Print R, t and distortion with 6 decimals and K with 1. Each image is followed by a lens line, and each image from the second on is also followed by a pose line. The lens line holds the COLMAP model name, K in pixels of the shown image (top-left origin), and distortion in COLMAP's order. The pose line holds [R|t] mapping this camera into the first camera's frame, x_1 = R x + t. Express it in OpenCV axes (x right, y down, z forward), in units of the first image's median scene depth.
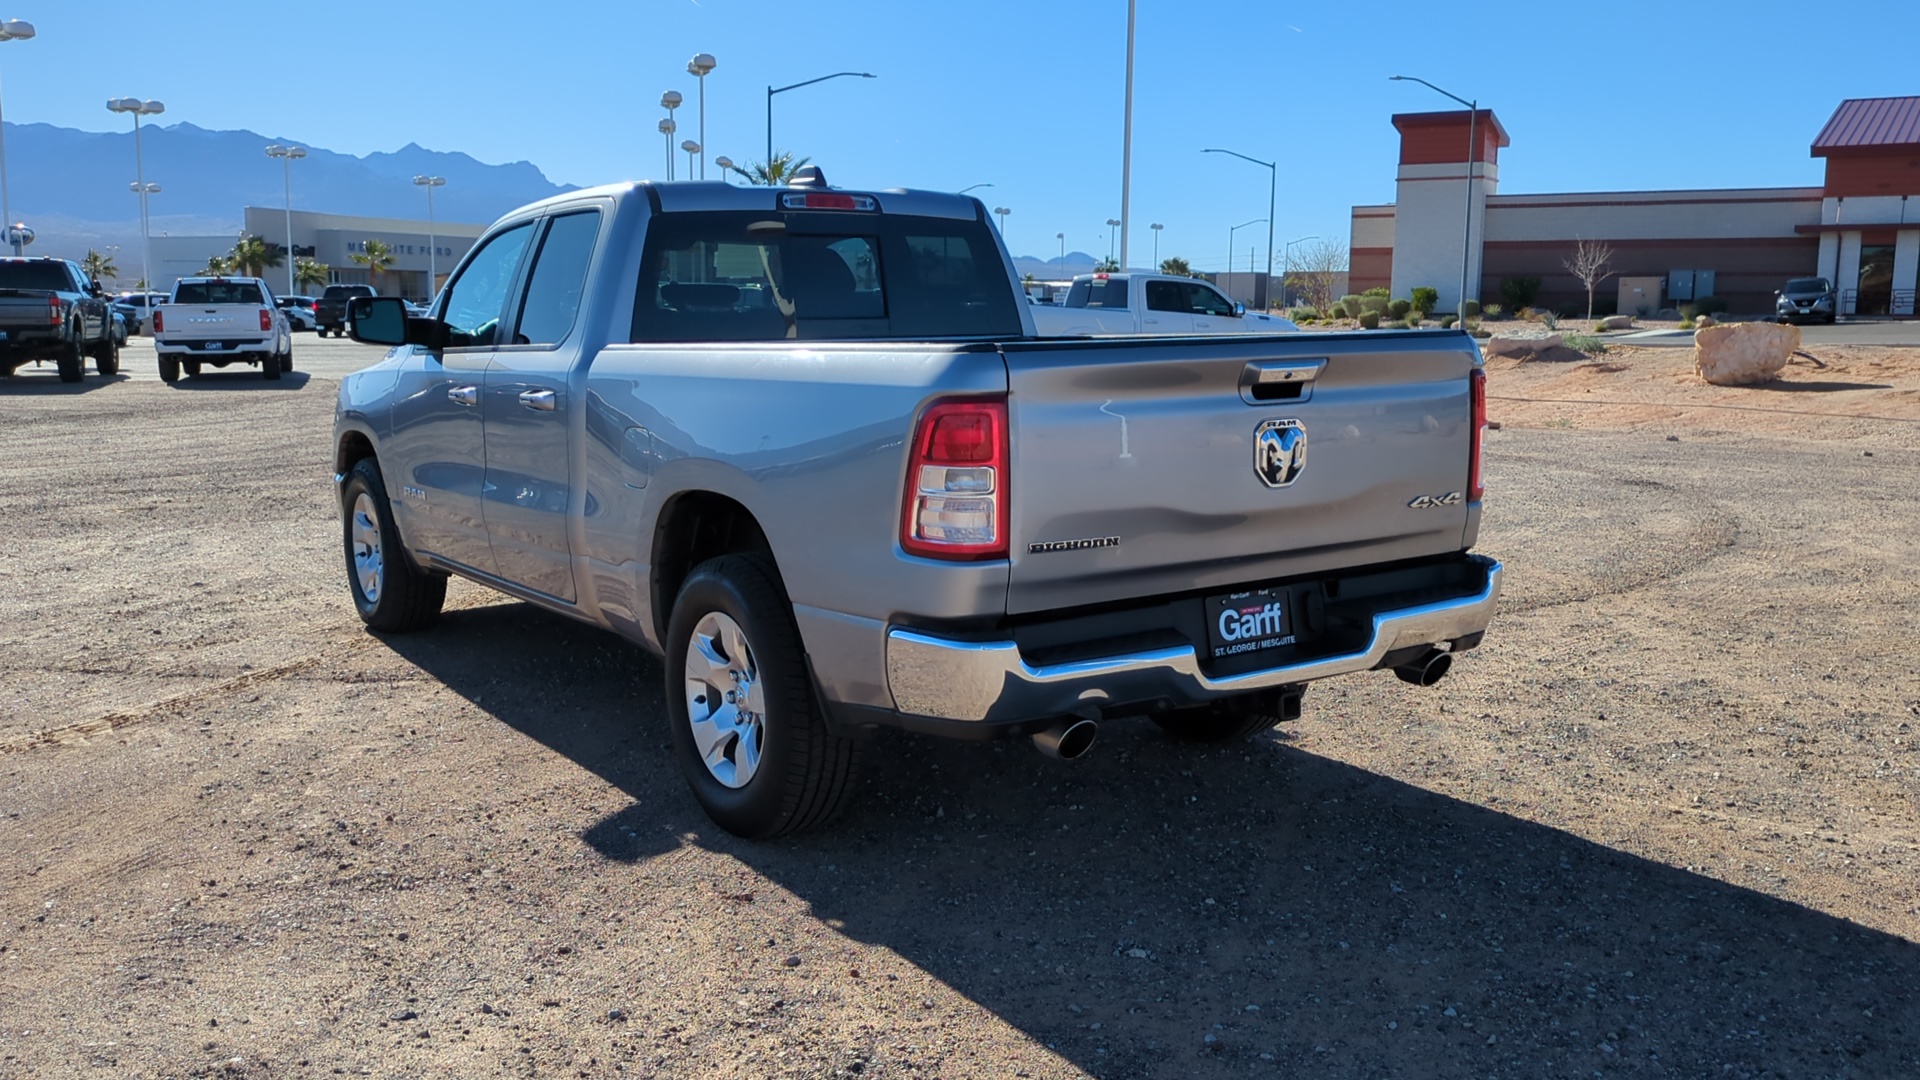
lens RADIAL K [[1650.3, 0, 978.1], [0, 1650.3, 546.2], [0, 0, 1]] dist [0.069008, -0.087281]
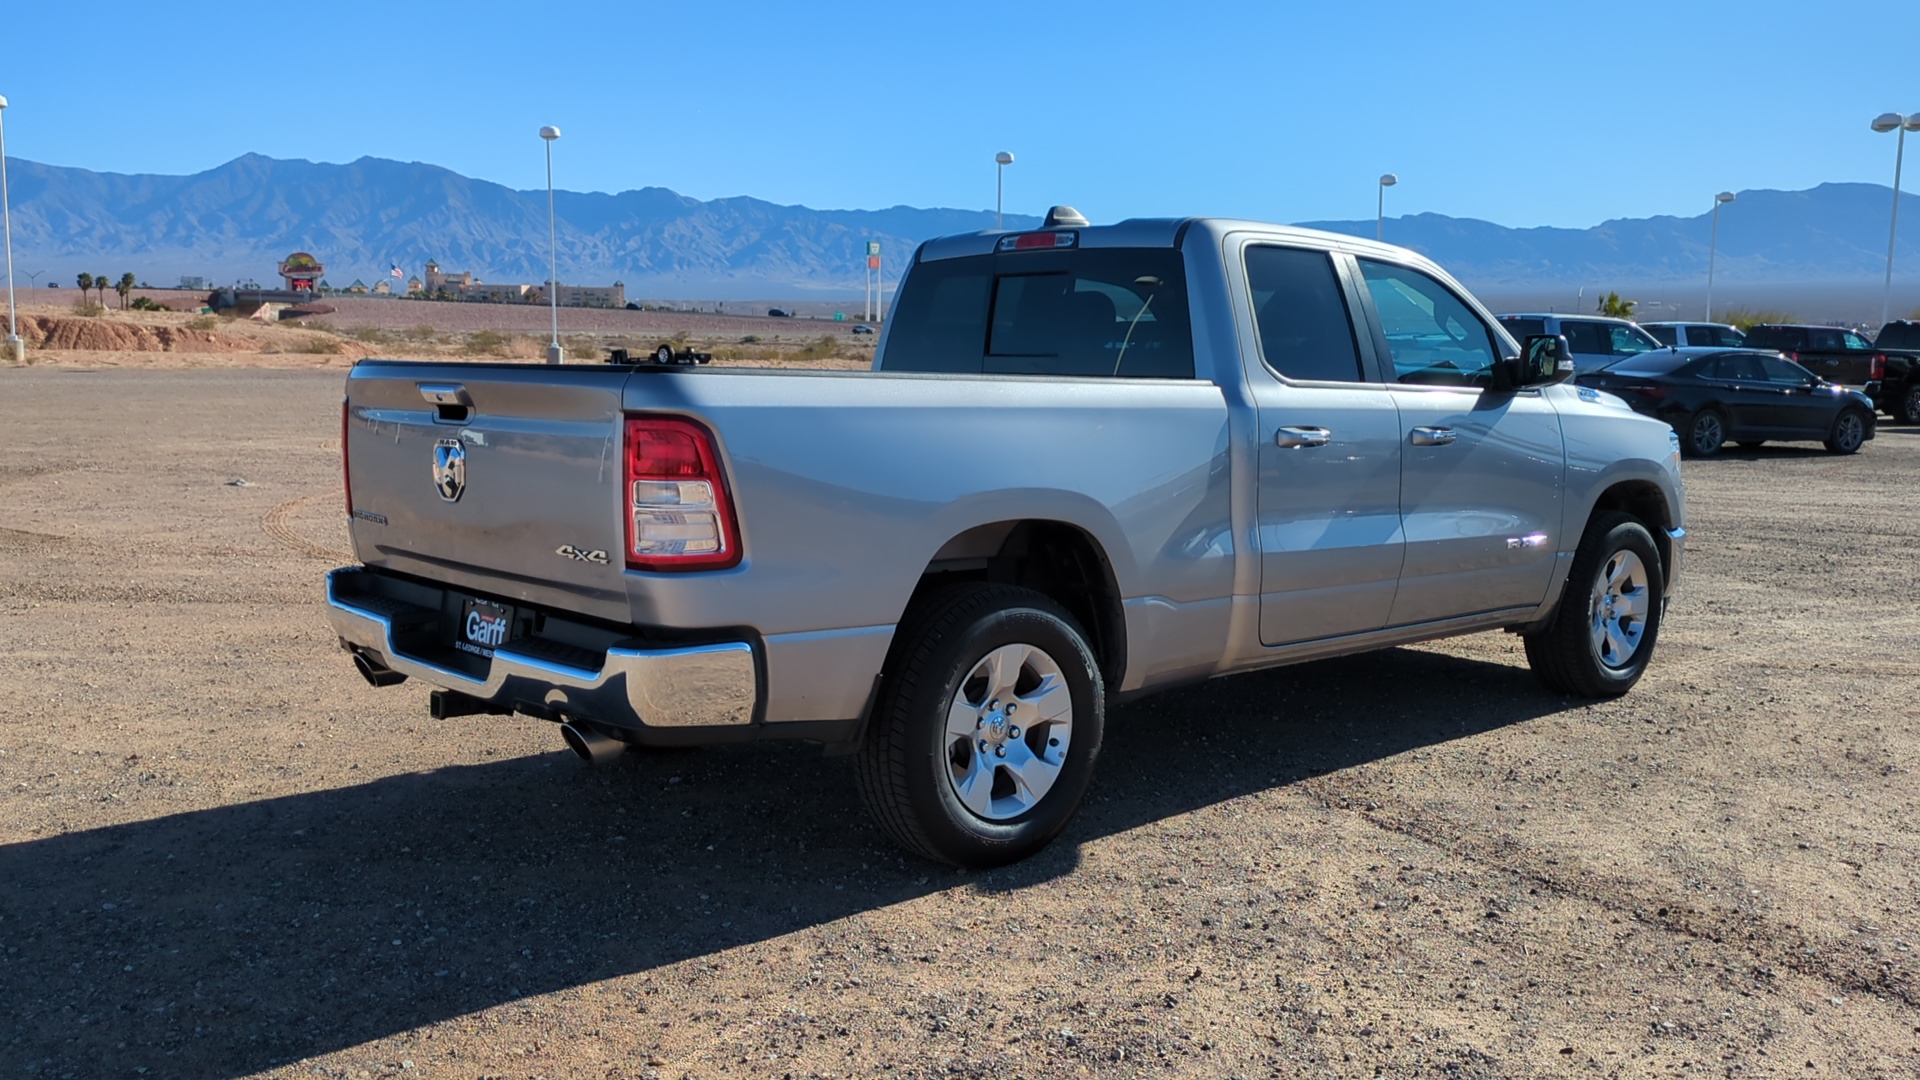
lens RADIAL K [[1650.3, 0, 970.5], [0, 1650.3, 540.5], [0, 0, 1]] dist [0.069008, -0.087281]
pose [[0.126680, 0.117366, -0.984976, 1.241037], [-0.155701, 0.983019, 0.097108, -0.161622], [0.979648, 0.141060, 0.142803, 1.134977]]
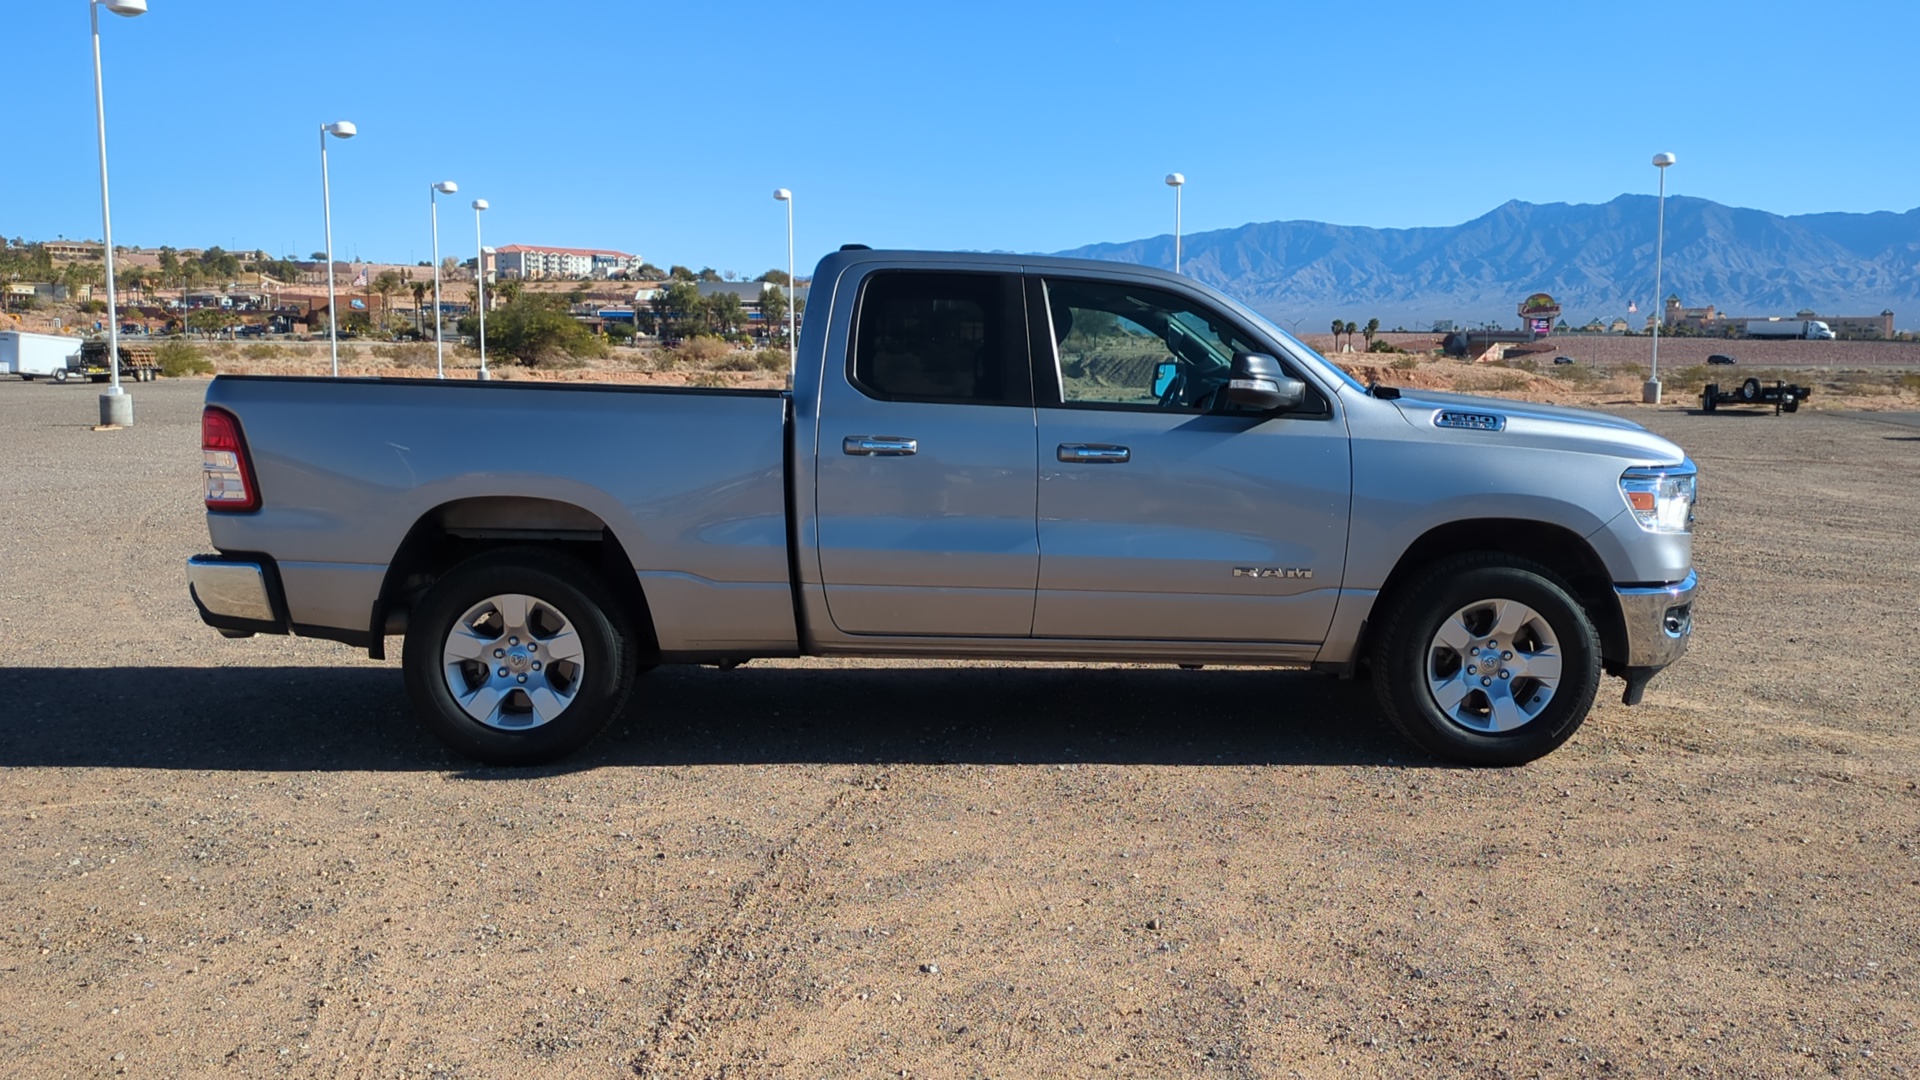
lens RADIAL K [[1650.3, 0, 978.3], [0, 1650.3, 539.8], [0, 0, 1]] dist [0.069008, -0.087281]
pose [[-0.551140, 0.080085, -0.830561, 1.238697], [-0.129101, 0.975213, 0.179701, -0.165294], [0.824365, 0.206267, -0.527139, 1.160482]]
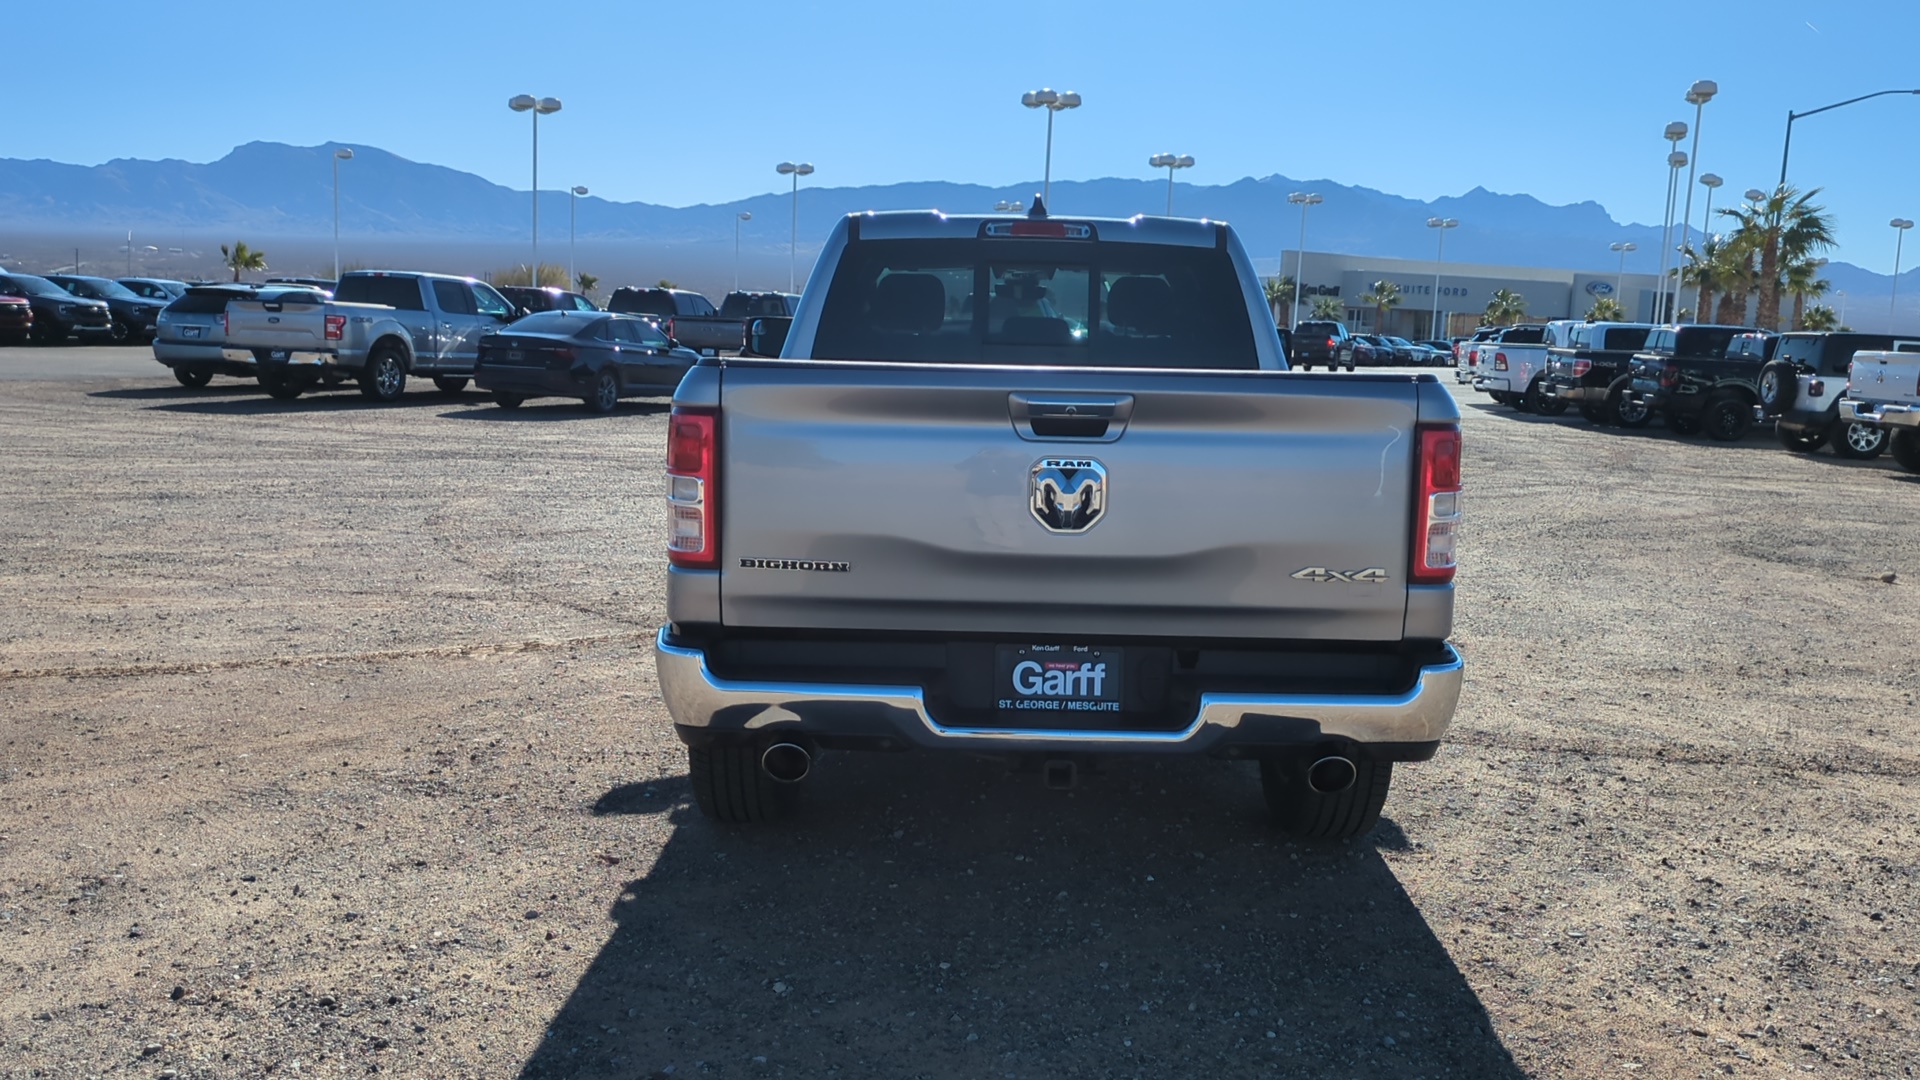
lens RADIAL K [[1650.3, 0, 971.9], [0, 1650.3, 530.8], [0, 0, 1]] dist [0.069008, -0.087281]
pose [[0.817509, 0.095048, -0.568018, 0.630252], [-0.113684, 0.993514, 0.002631, -0.032086], [0.564584, 0.062424, 0.823012, 0.214473]]
